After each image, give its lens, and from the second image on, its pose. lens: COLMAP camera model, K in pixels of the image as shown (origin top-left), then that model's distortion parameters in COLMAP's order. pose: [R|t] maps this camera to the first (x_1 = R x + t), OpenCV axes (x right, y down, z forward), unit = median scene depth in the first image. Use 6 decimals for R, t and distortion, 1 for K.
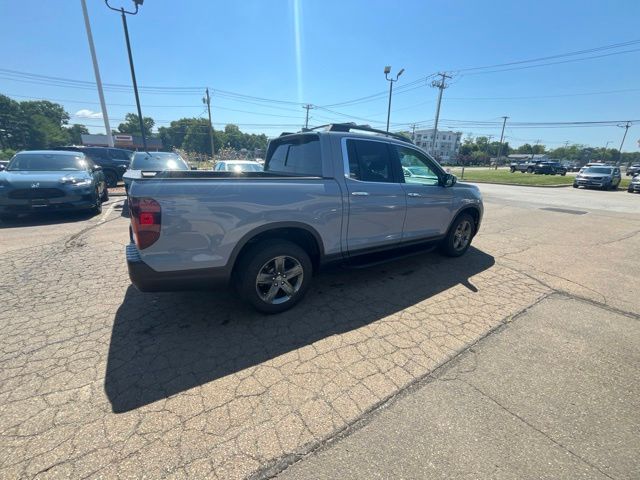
lens RADIAL K [[259.9, 0, 319.2], [0, 259.9, 241.9], [0, 0, 1]] dist [-0.002657, -0.000117]
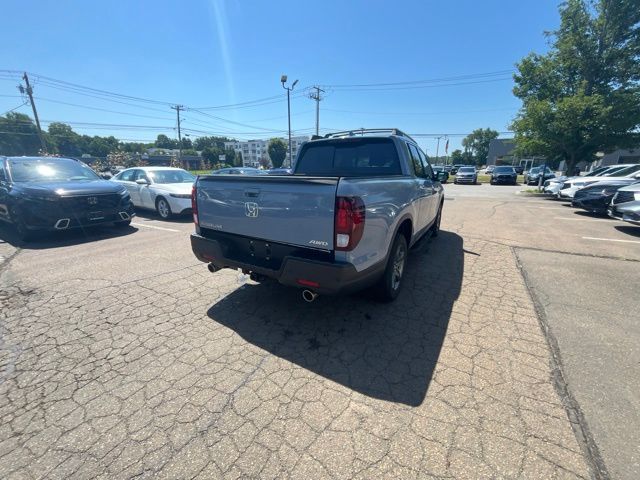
lens RADIAL K [[259.9, 0, 318.9], [0, 259.9, 241.7], [0, 0, 1]] dist [-0.002657, -0.000117]
pose [[0.899419, -0.138491, 0.414567, -0.746307], [0.146627, 0.989115, 0.012313, -0.021467], [-0.411759, 0.049713, 0.909936, 0.104989]]
